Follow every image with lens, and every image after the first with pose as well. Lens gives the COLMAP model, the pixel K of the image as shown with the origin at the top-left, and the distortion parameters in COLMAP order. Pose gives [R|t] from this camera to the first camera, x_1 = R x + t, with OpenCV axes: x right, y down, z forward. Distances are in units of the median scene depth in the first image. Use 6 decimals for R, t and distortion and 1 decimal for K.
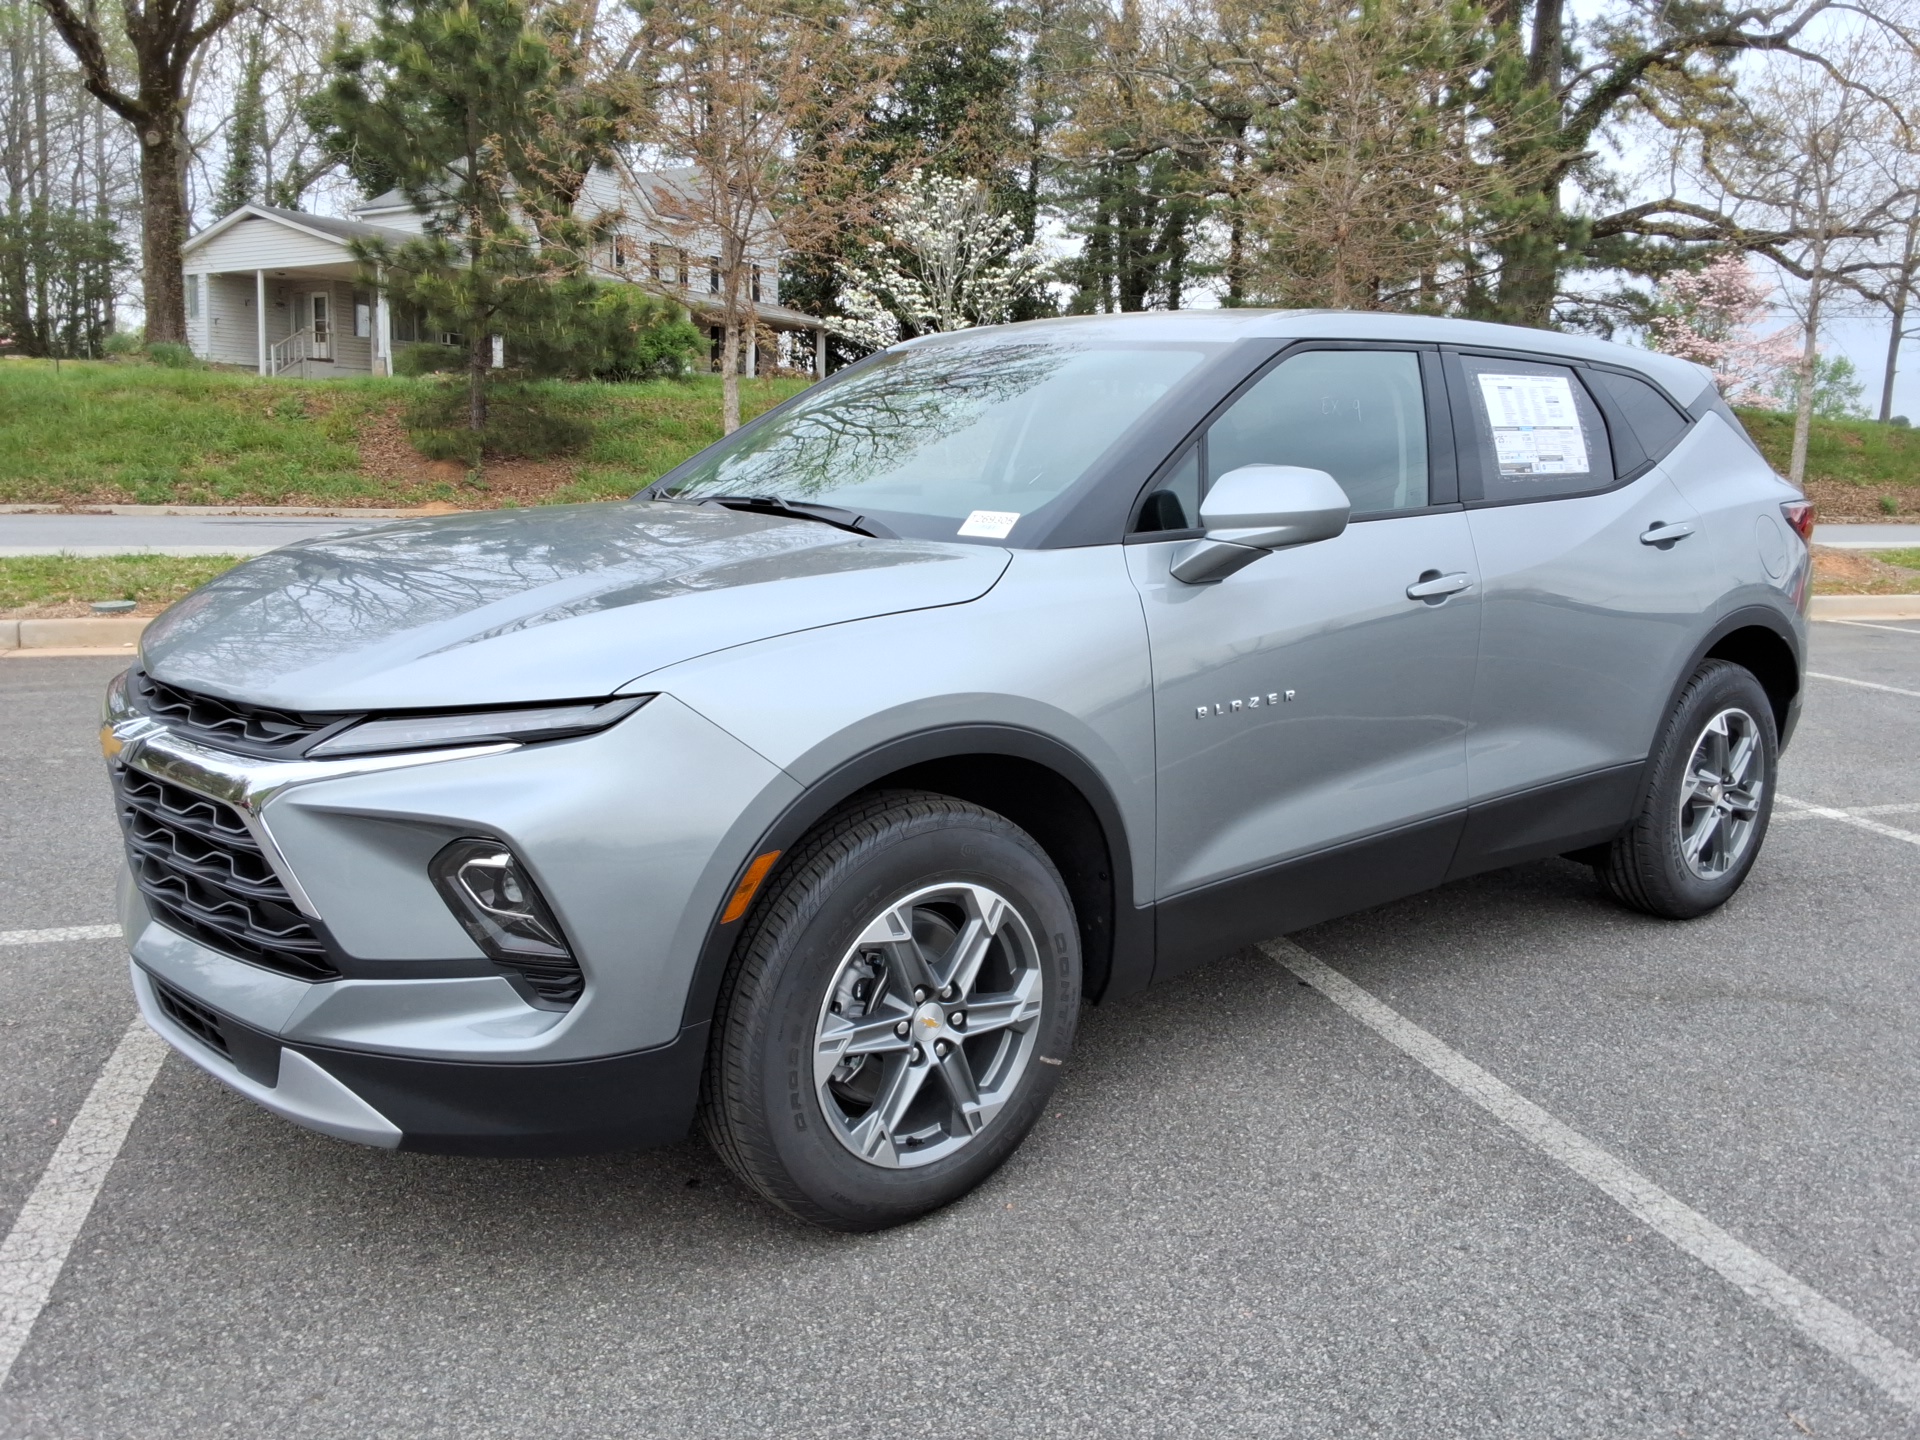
lens RADIAL K [[1556.9, 0, 979.5], [0, 1556.9, 704.2], [0, 0, 1]] dist [0.135397, -0.237968]
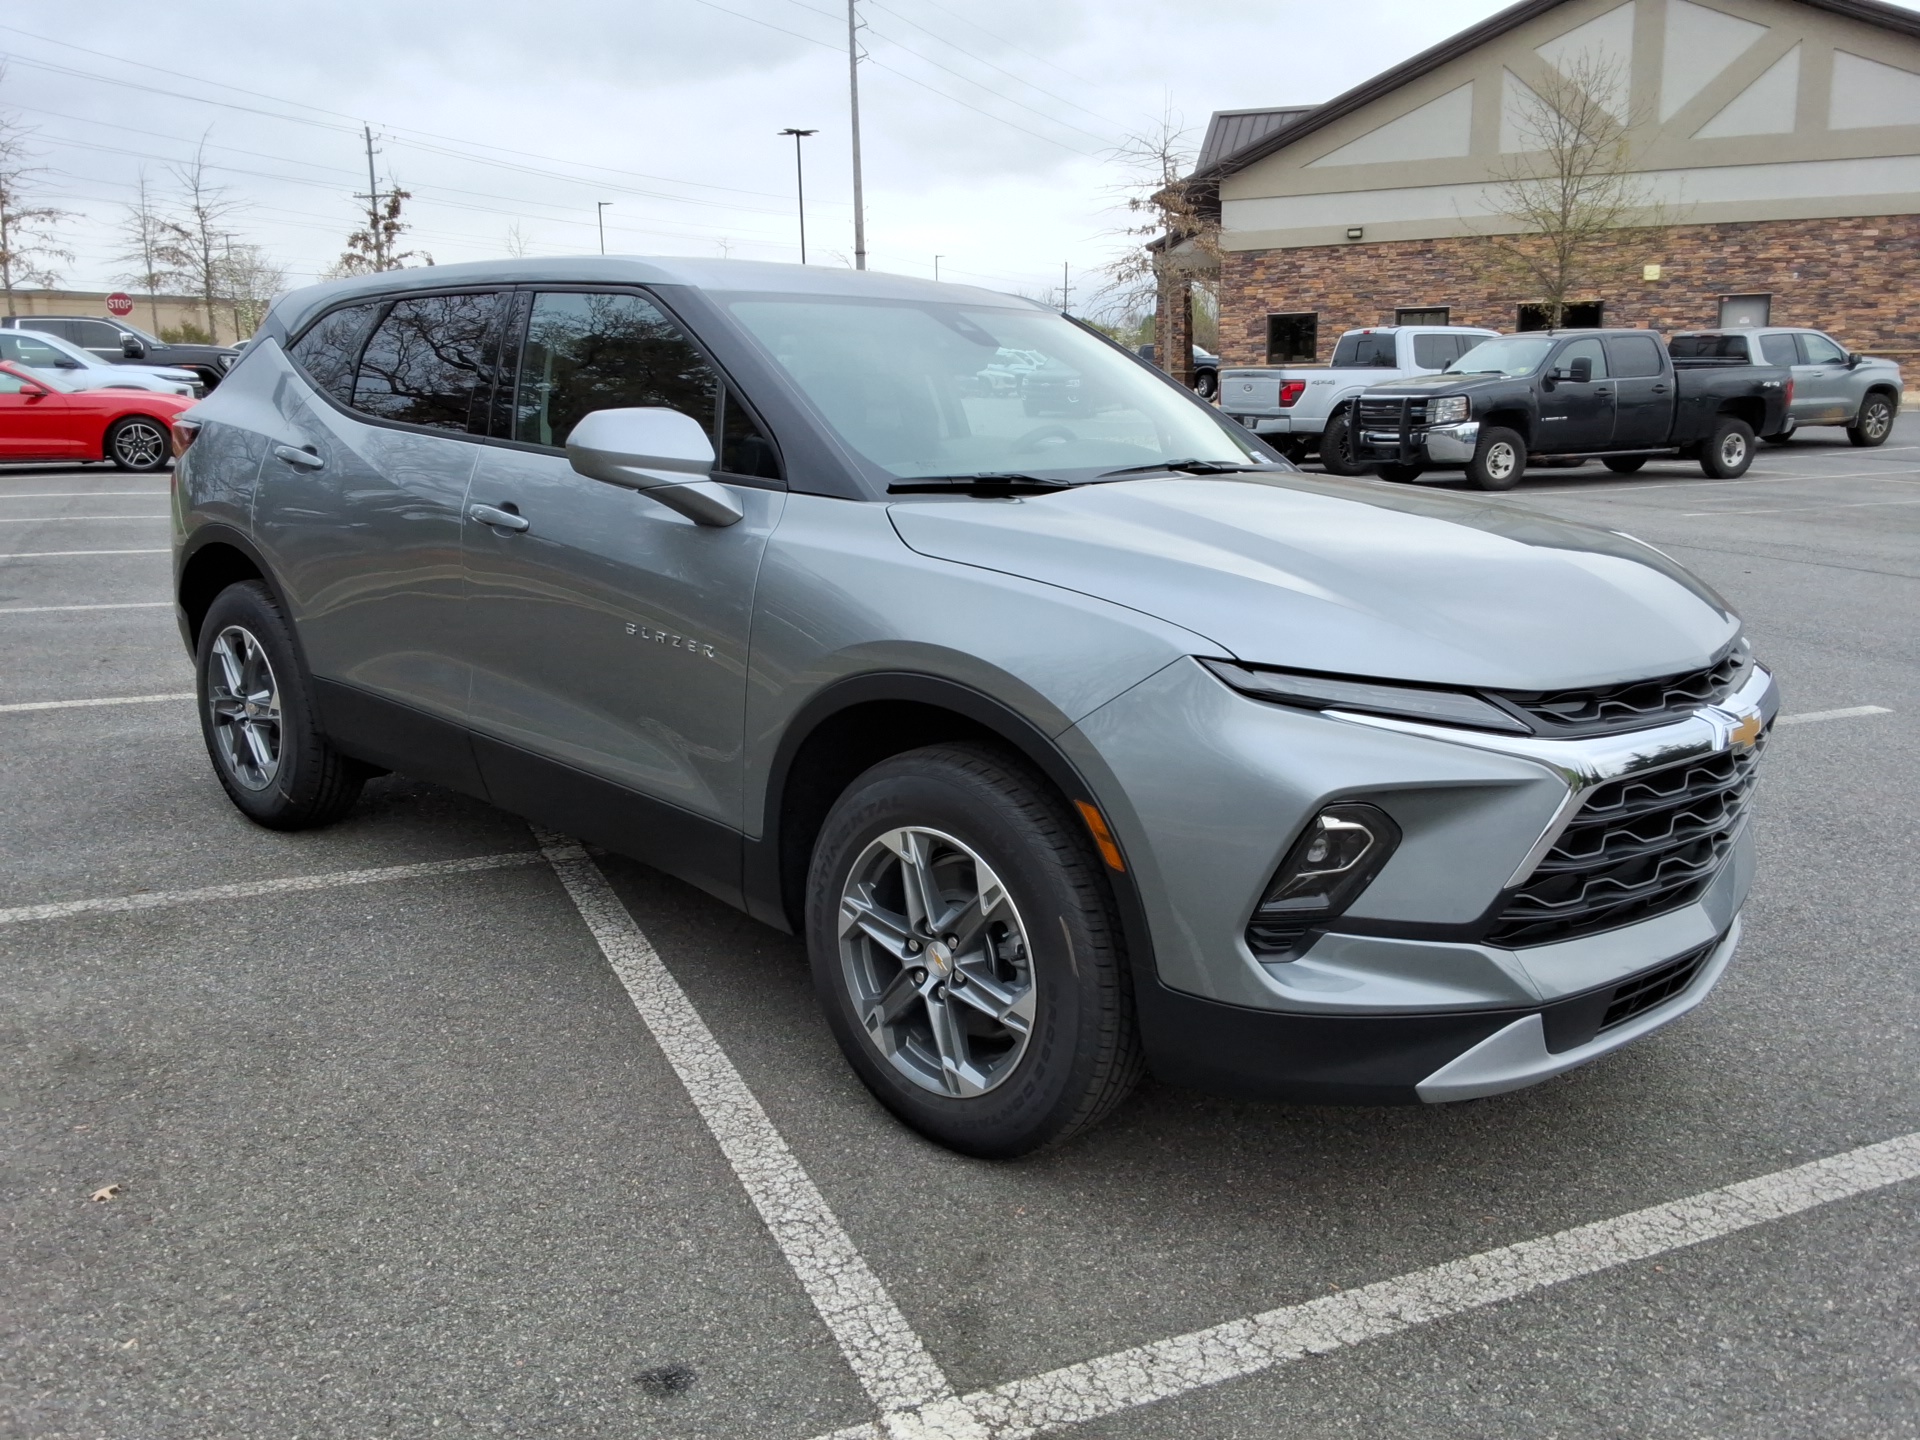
lens RADIAL K [[1543.6, 0, 979.2], [0, 1543.6, 701.7], [0, 0, 1]] dist [0.127238, -0.199409]
pose [[-0.147001, -0.229132, 0.962232, -1.308334], [0.154674, 0.955507, 0.251160, -0.293748], [-0.976968, 0.185753, -0.105019, 1.433622]]
